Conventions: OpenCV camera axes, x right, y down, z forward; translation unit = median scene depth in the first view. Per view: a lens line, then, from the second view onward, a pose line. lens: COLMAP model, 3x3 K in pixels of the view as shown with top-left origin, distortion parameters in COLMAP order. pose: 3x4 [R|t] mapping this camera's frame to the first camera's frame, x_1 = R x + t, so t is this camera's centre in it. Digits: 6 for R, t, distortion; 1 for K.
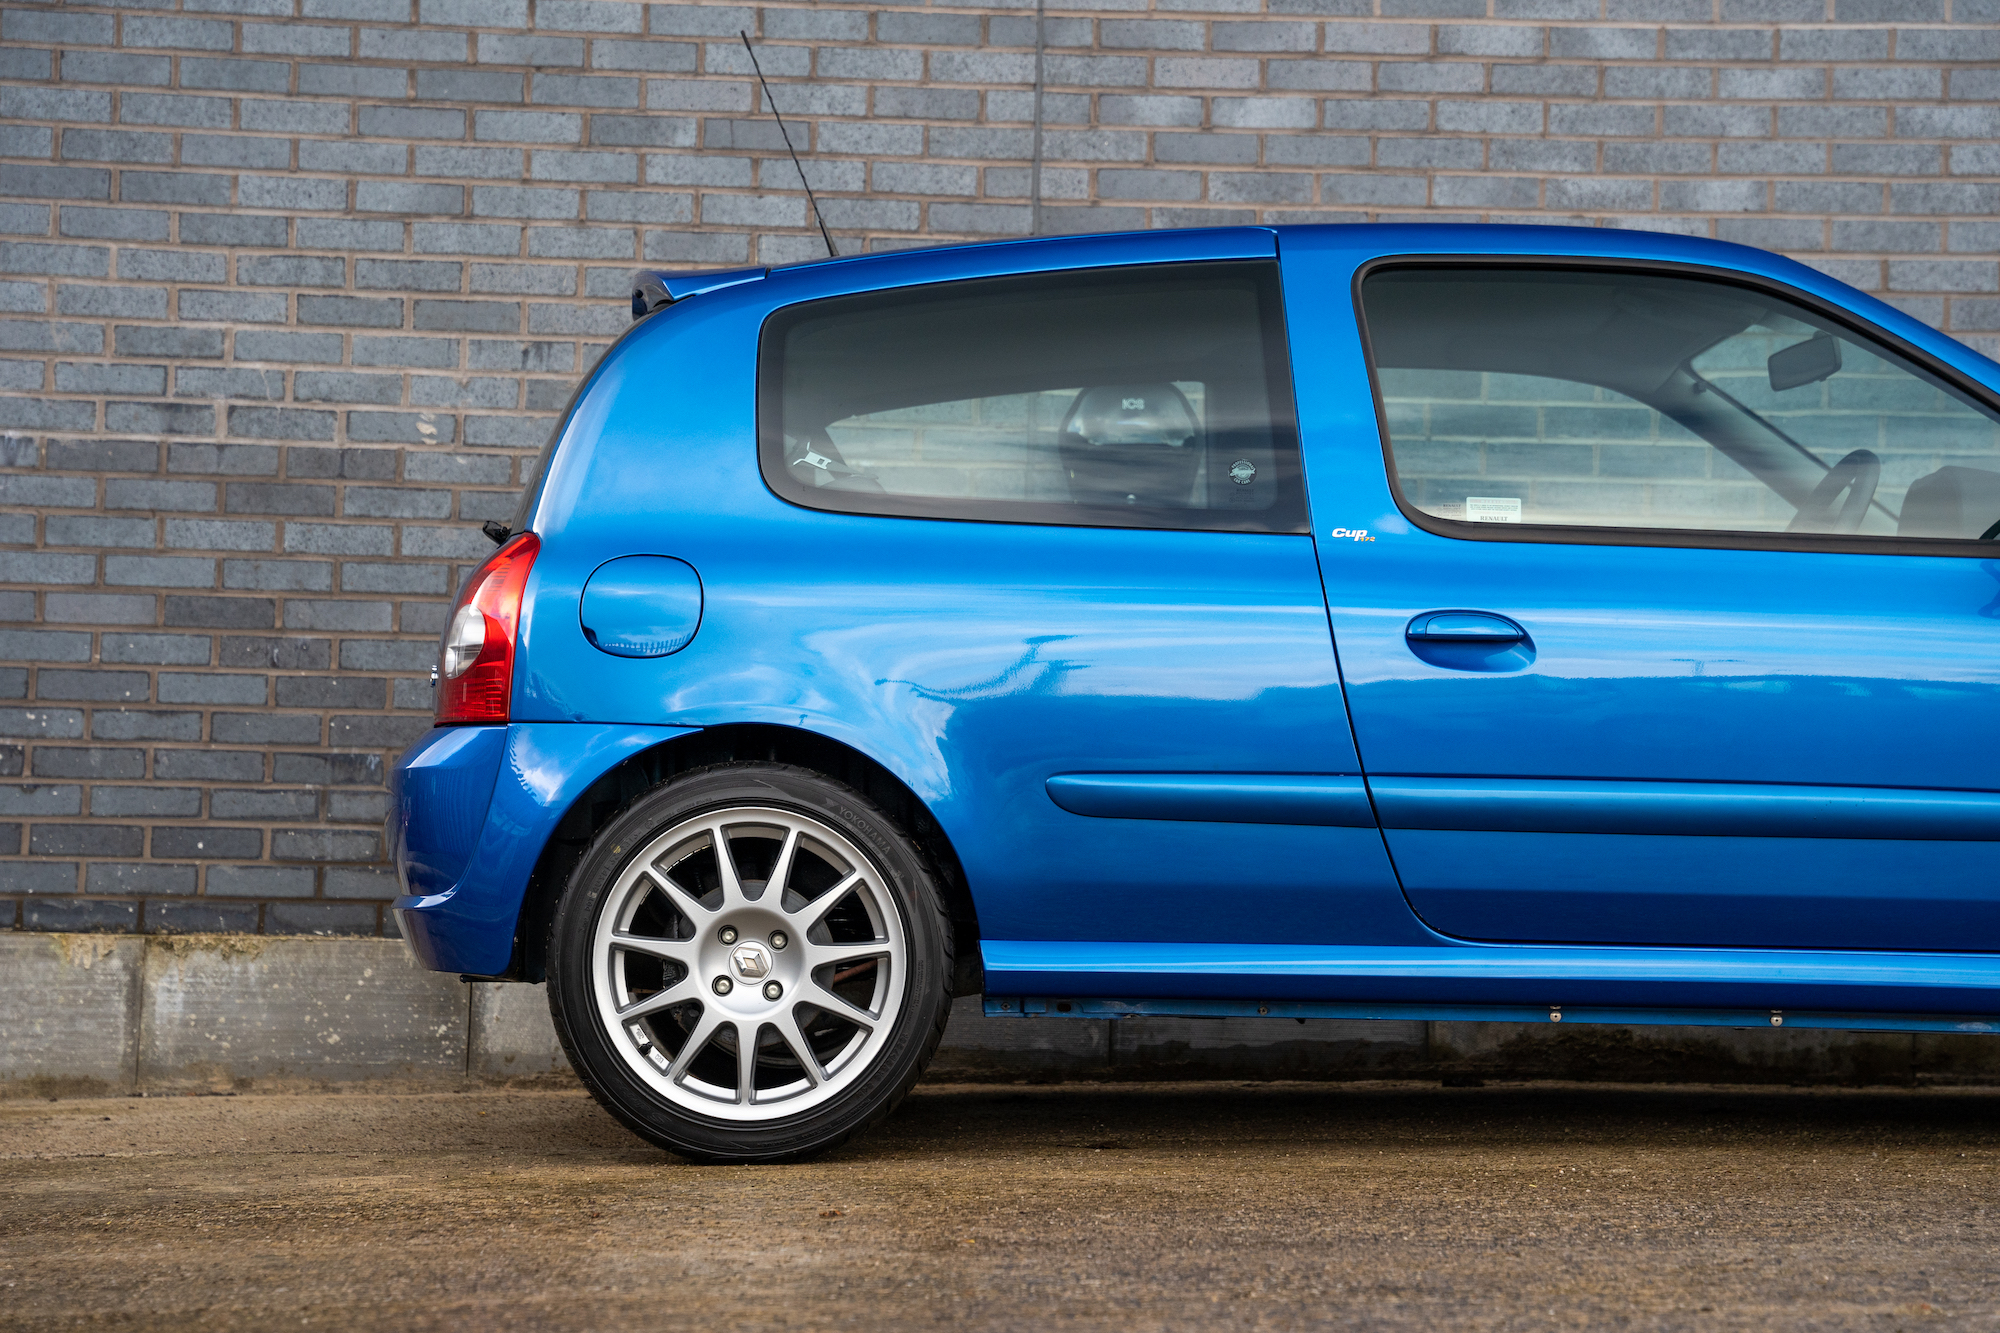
lens RADIAL K [[3941.0, 0, 1000.0], [0, 3941.0, 666.5], [0, 0, 1]] dist [0.282015, 0.613125]
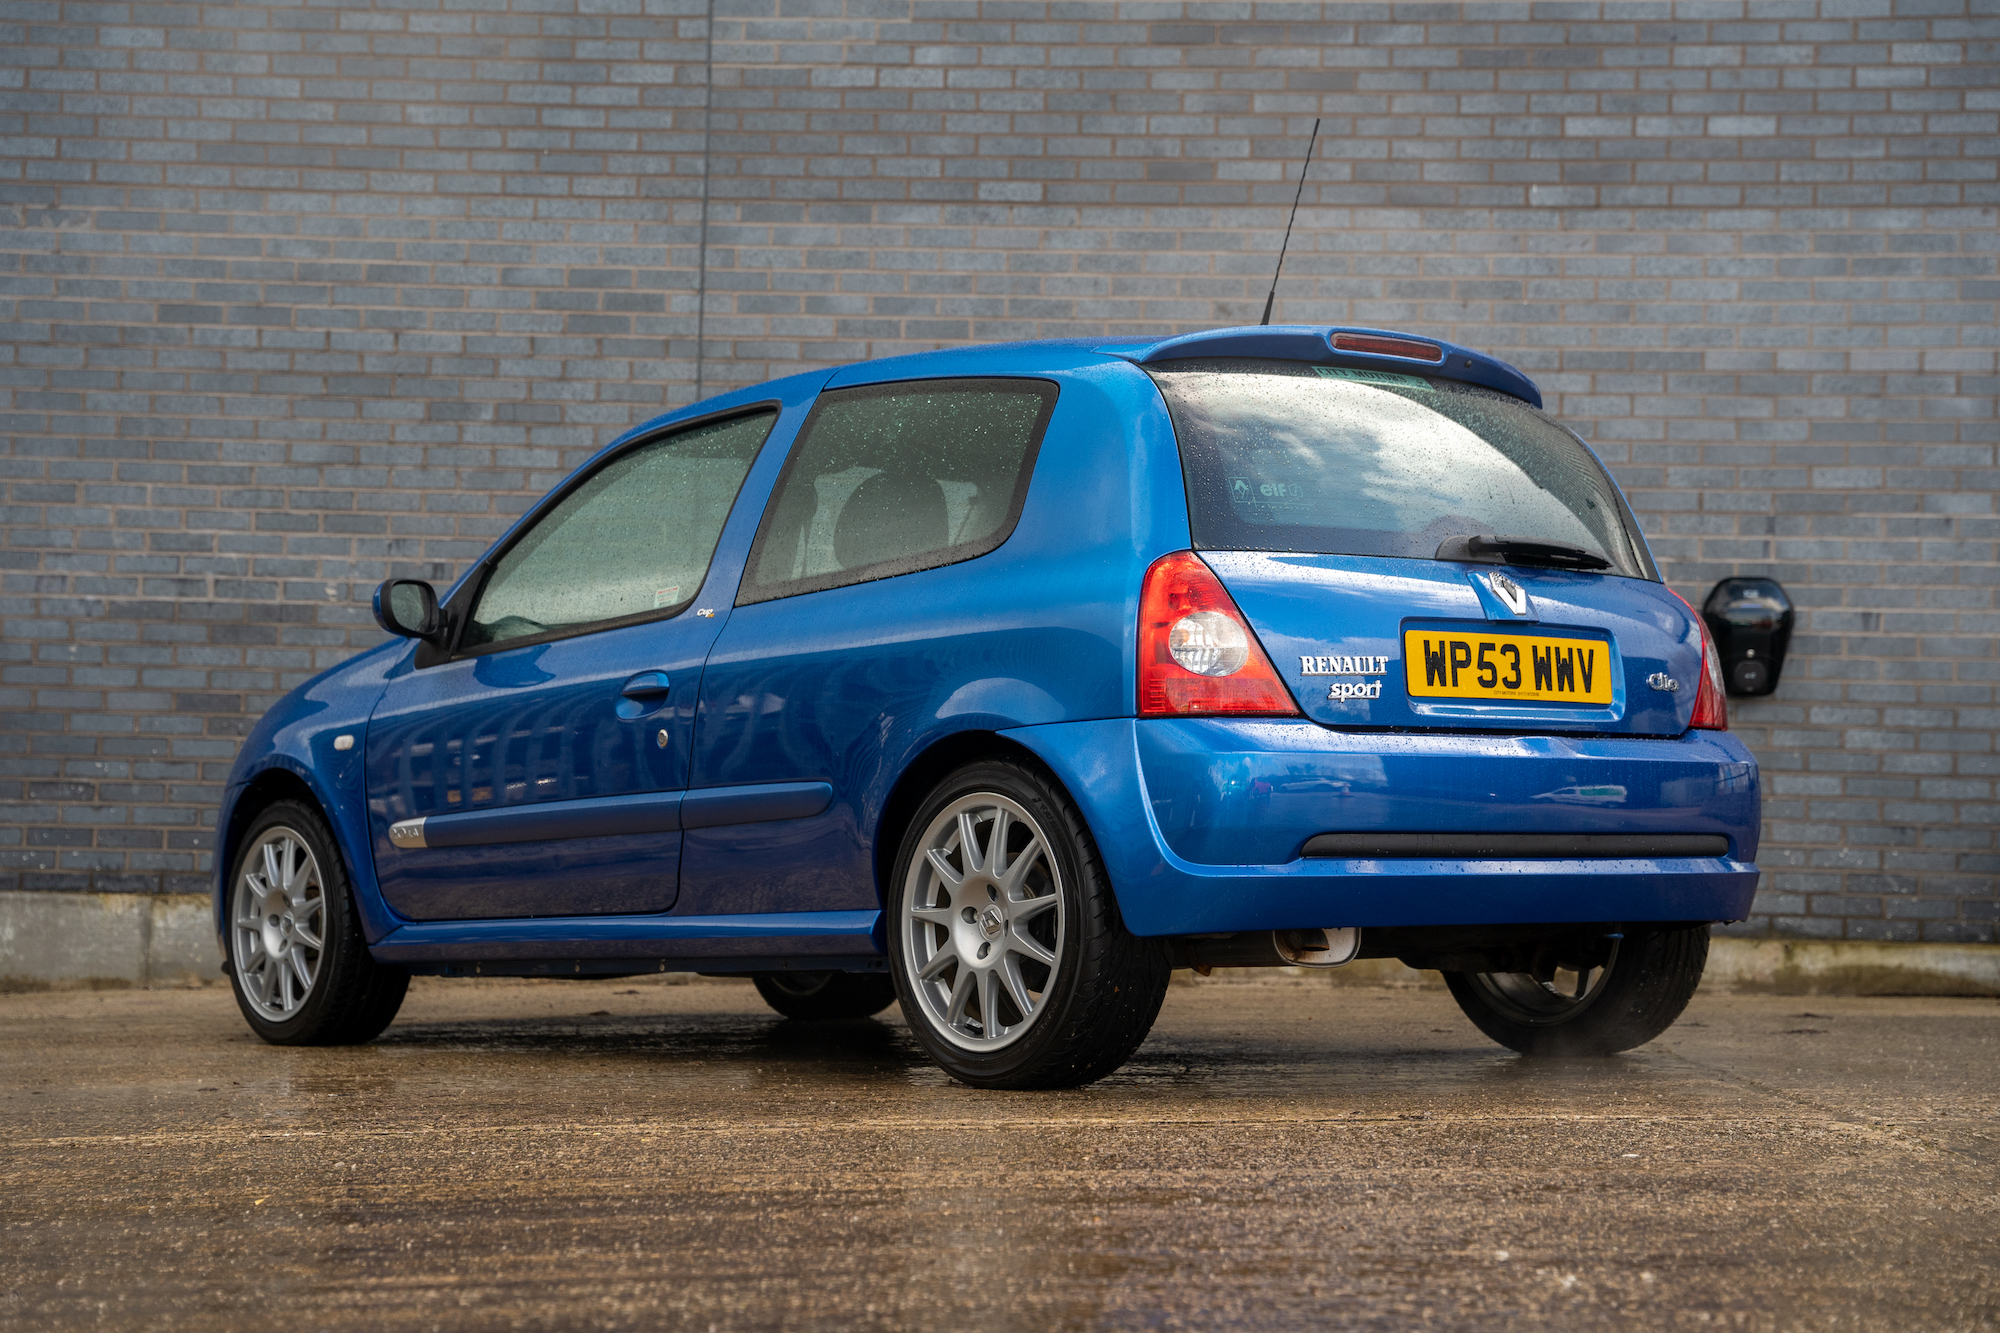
lens RADIAL K [[3248.8, 0, 1000.0], [0, 3248.8, 666.5], [0, 0, 1]] dist [0.114525, 0.692766]
pose [[0.995996, -0.003177, -0.089339, 0.257766], [0.003239, 0.999995, 0.000545, -0.028239], [0.089337, -0.000833, 0.996001, -0.342418]]
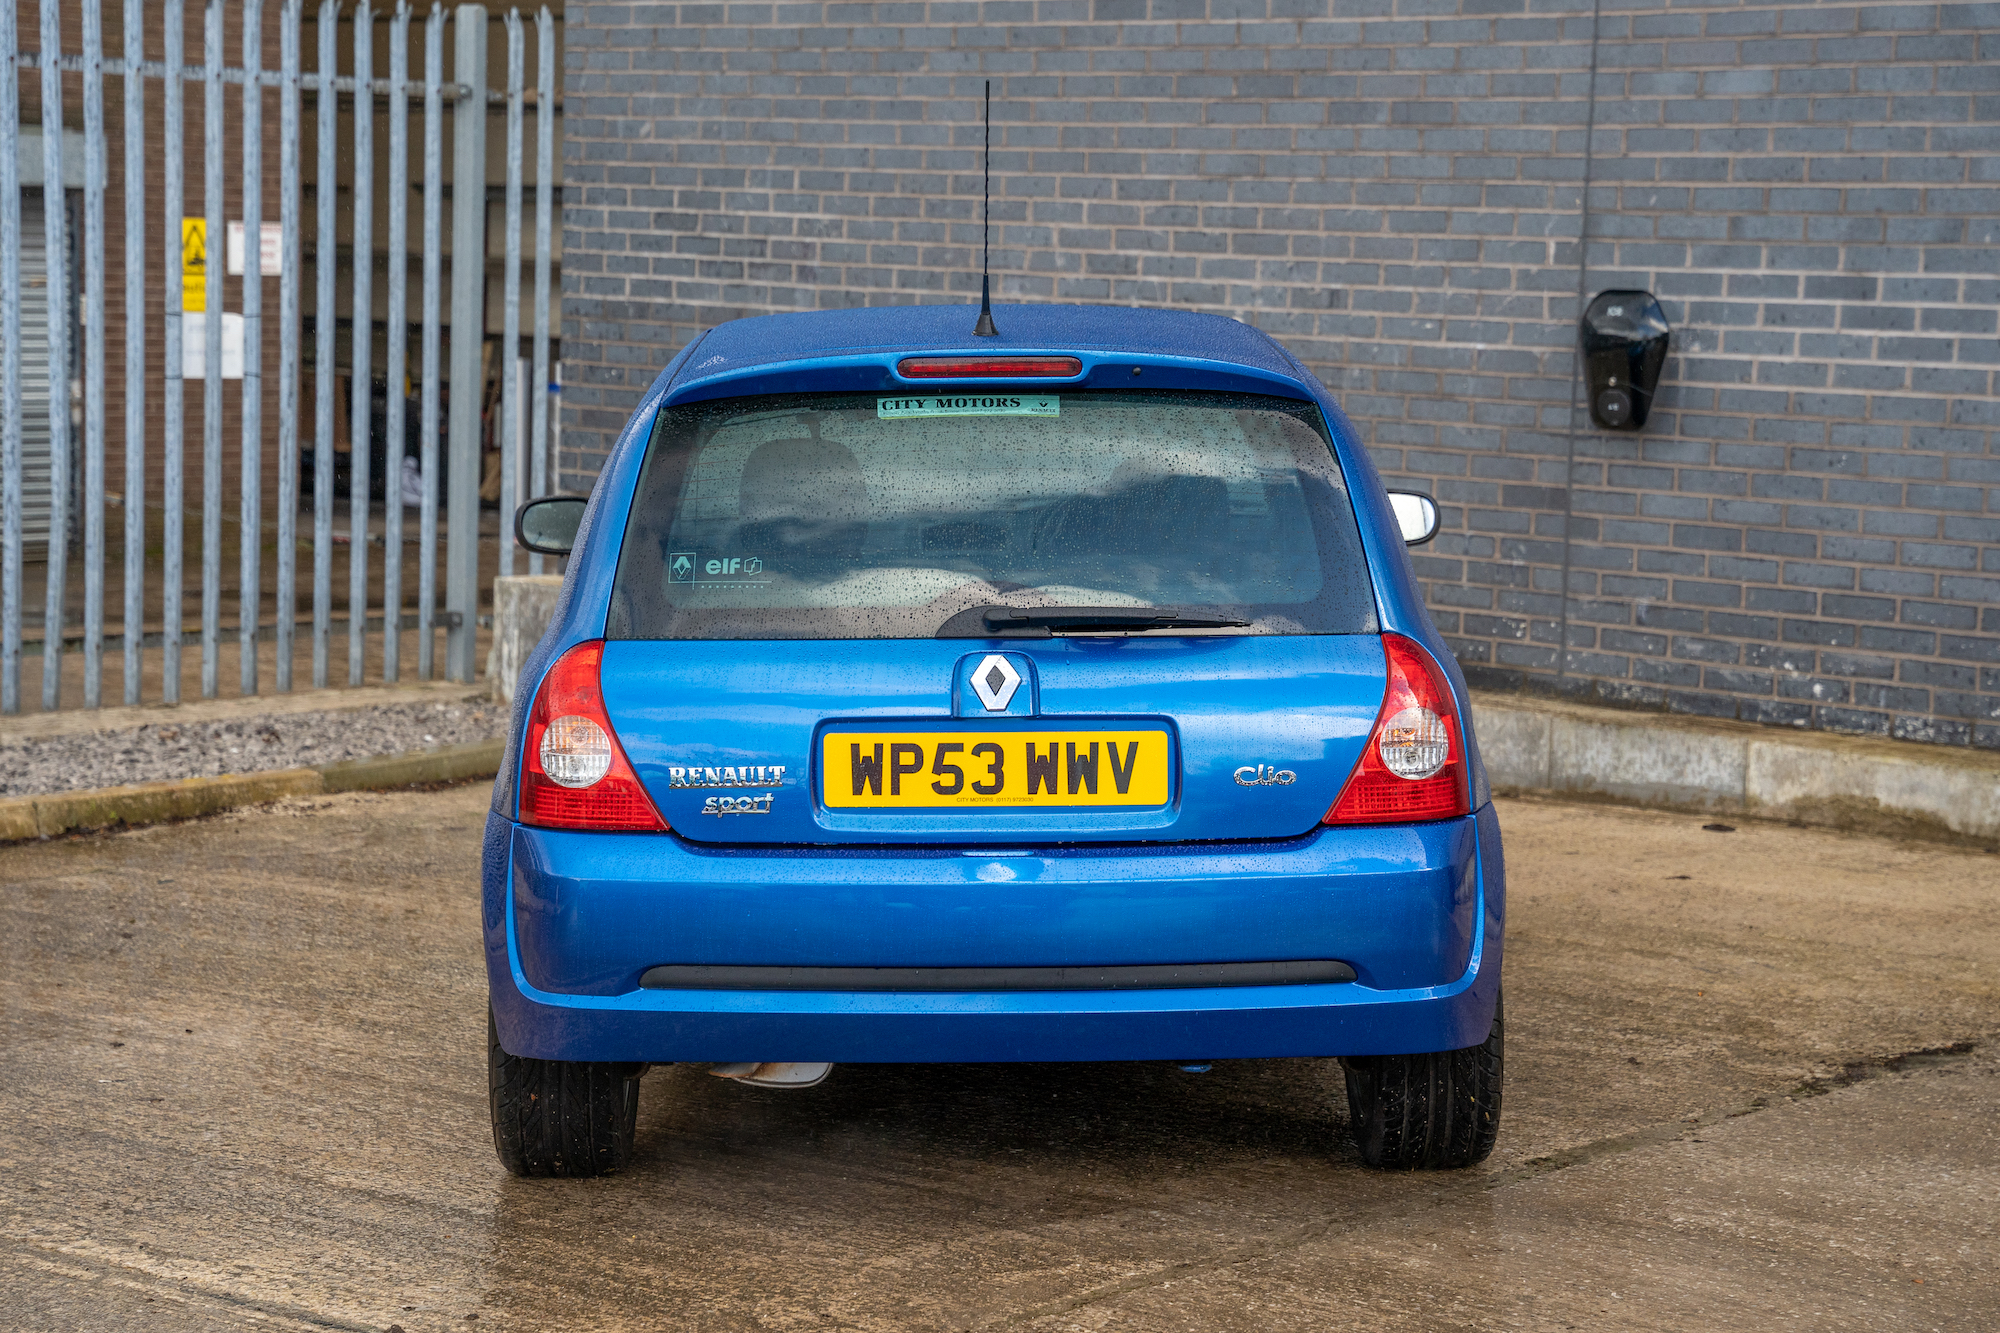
lens RADIAL K [[3941.0, 0, 1000.0], [0, 3941.0, 666.5], [0, 0, 1]] dist [0.282015, 0.613125]
pose [[0.725366, 0.075891, -0.684167, 0.825109], [0.040719, 0.987433, 0.152702, -0.162643], [0.687158, -0.138624, 0.713160, -0.150087]]
